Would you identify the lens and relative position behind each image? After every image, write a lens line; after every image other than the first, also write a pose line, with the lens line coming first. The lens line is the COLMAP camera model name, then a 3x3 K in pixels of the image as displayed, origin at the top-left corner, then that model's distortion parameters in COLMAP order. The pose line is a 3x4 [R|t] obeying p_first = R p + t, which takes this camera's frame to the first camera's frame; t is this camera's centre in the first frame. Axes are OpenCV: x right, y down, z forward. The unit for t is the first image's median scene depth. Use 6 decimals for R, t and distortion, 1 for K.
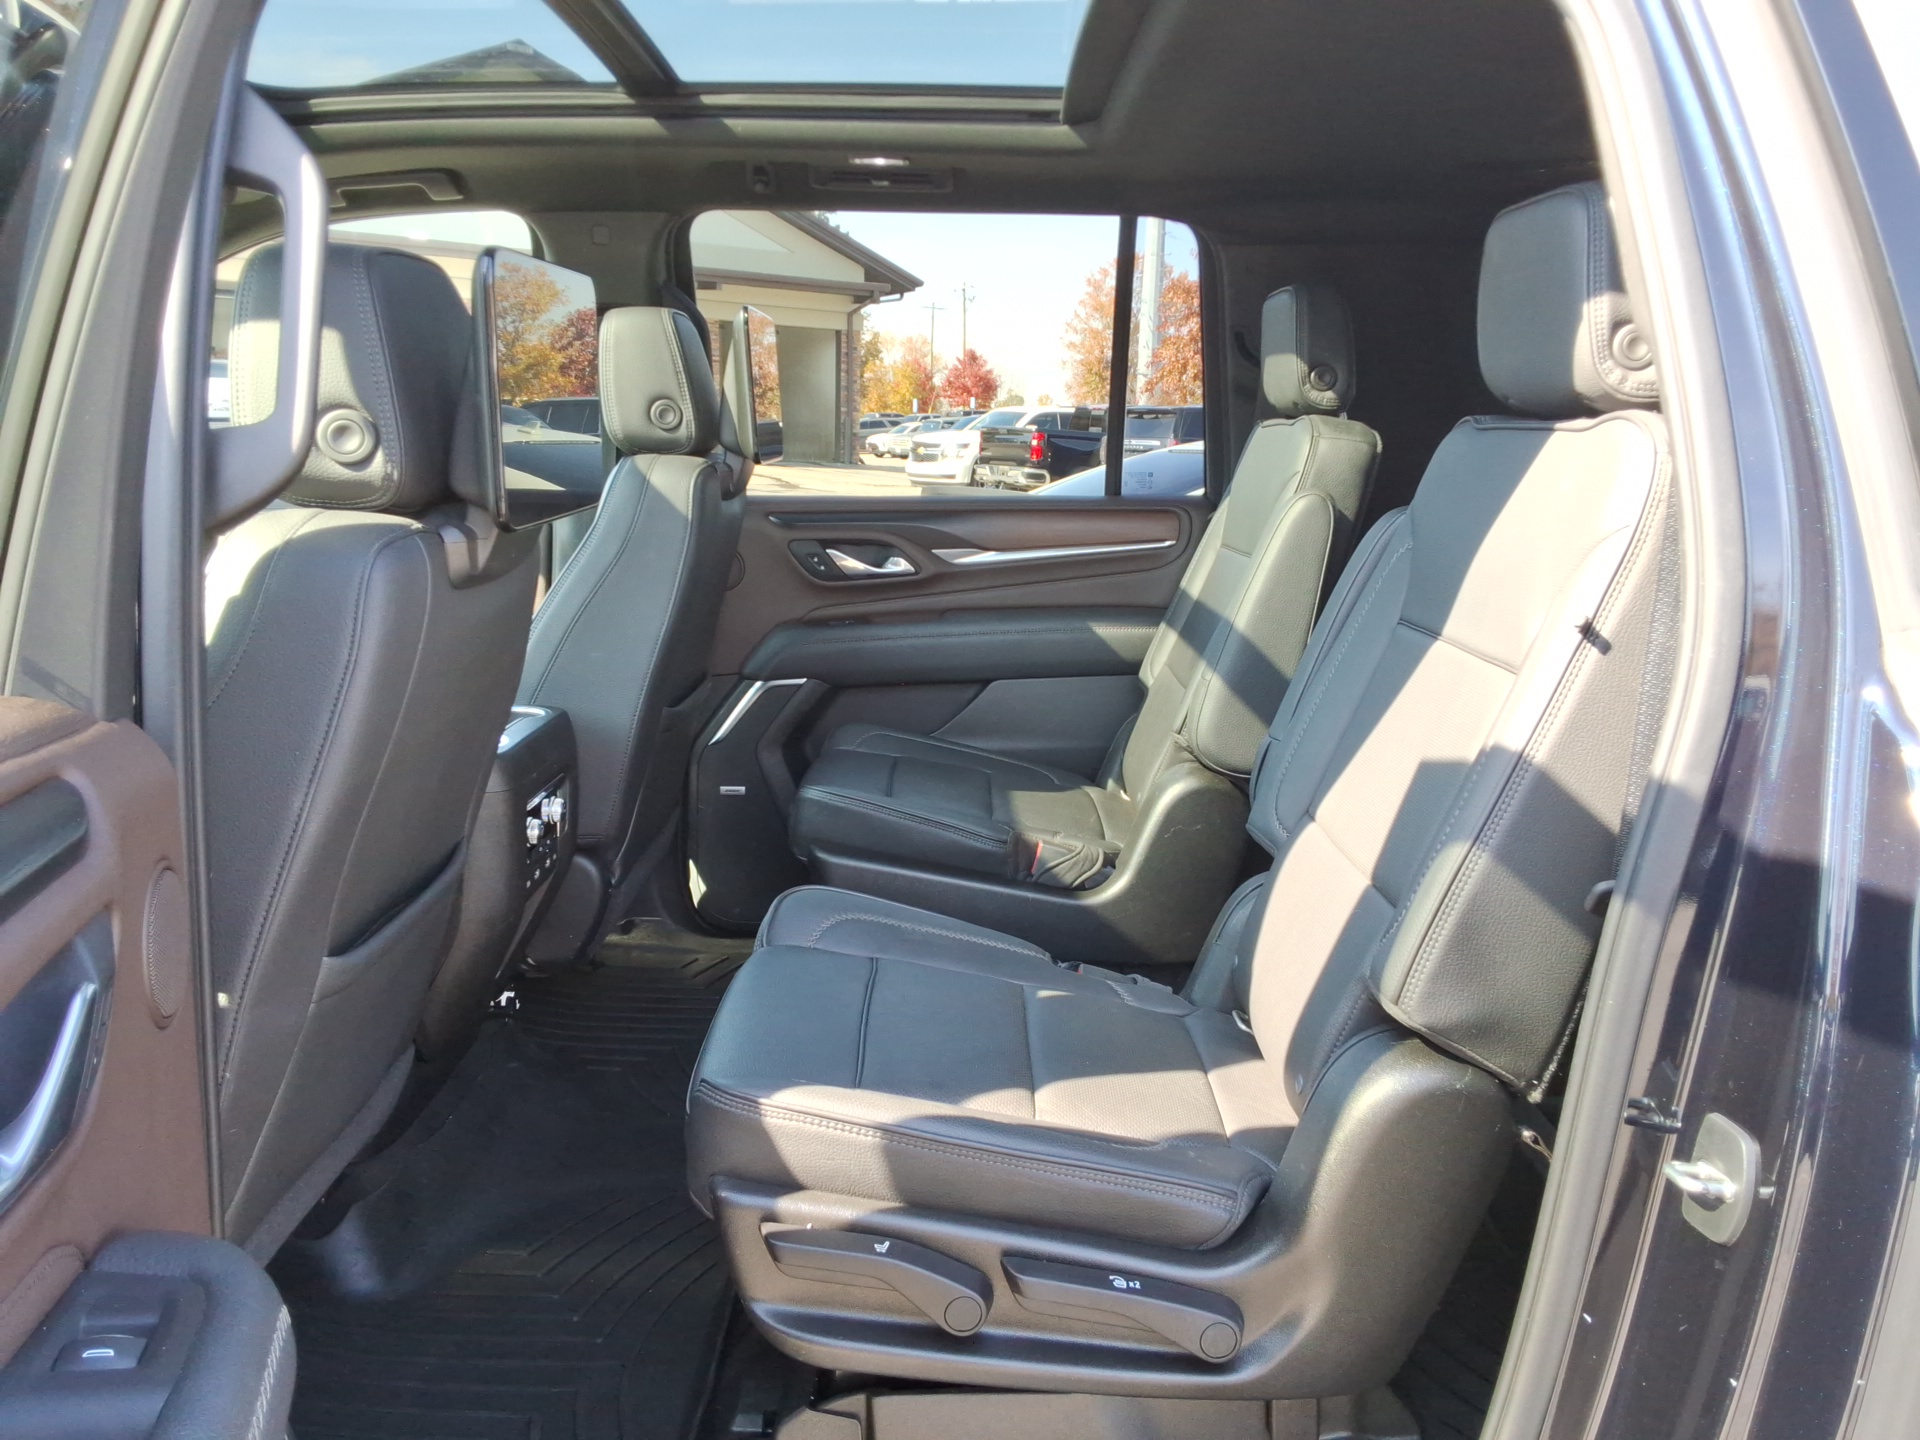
lens RADIAL K [[1569.0, 0, 972.5], [0, 1569.0, 696.4], [0, 0, 1]] dist [0.127523, -0.209278]
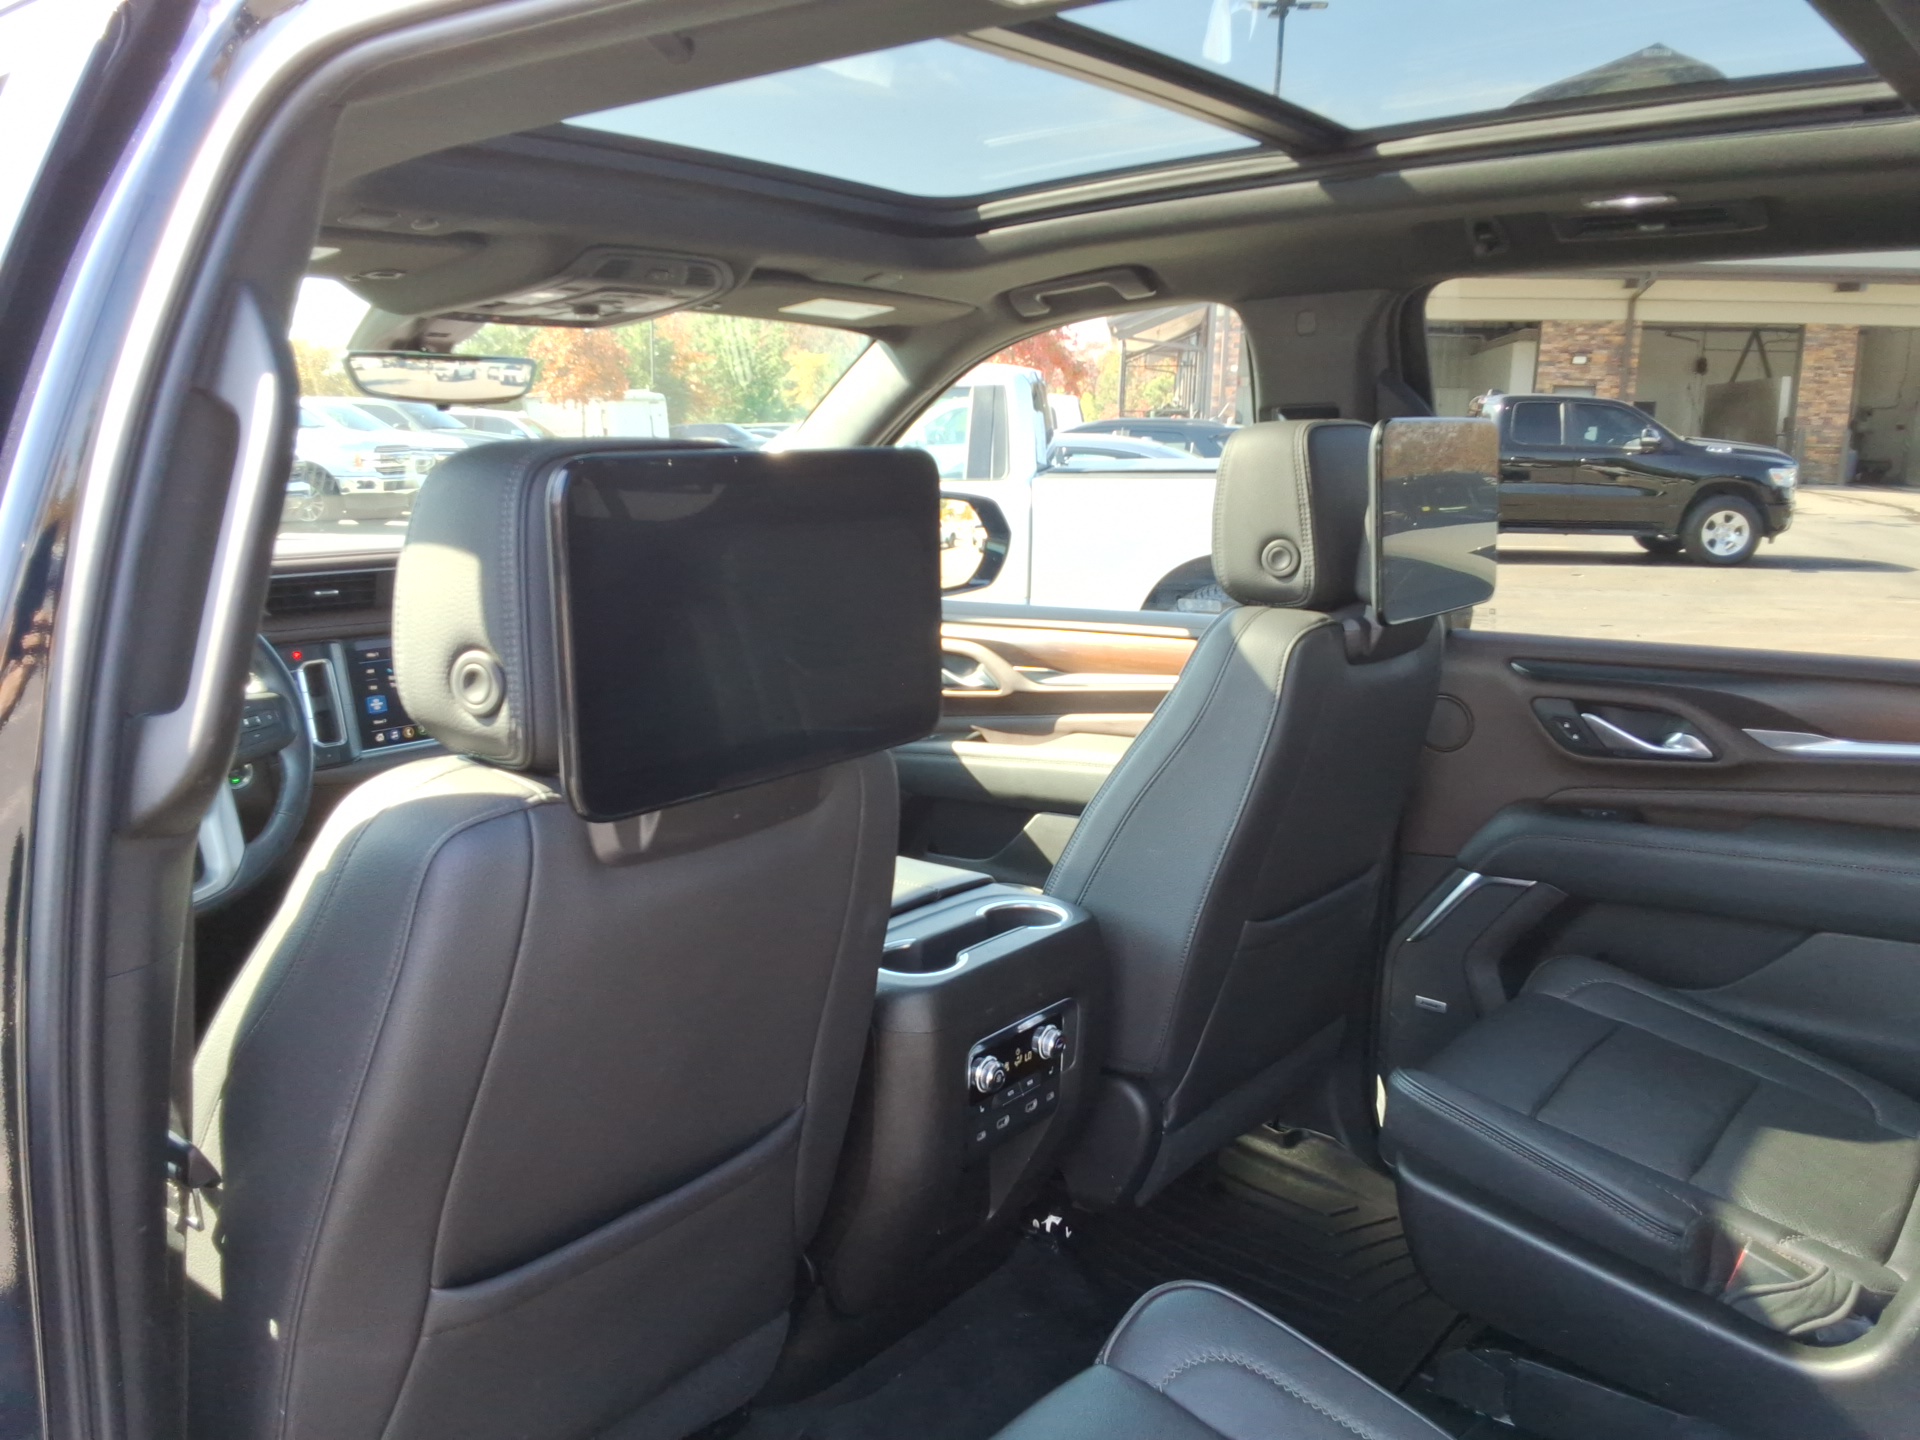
lens RADIAL K [[1545.3, 0, 977.3], [0, 1545.3, 701.2], [0, 0, 1]] dist [0.117379, -0.162267]
pose [[0.781083, 0.097392, -0.616786, 0.171723], [-0.099511, 0.994553, 0.031024, -0.114904], [0.616448, 0.037145, 0.786519, 0.295660]]
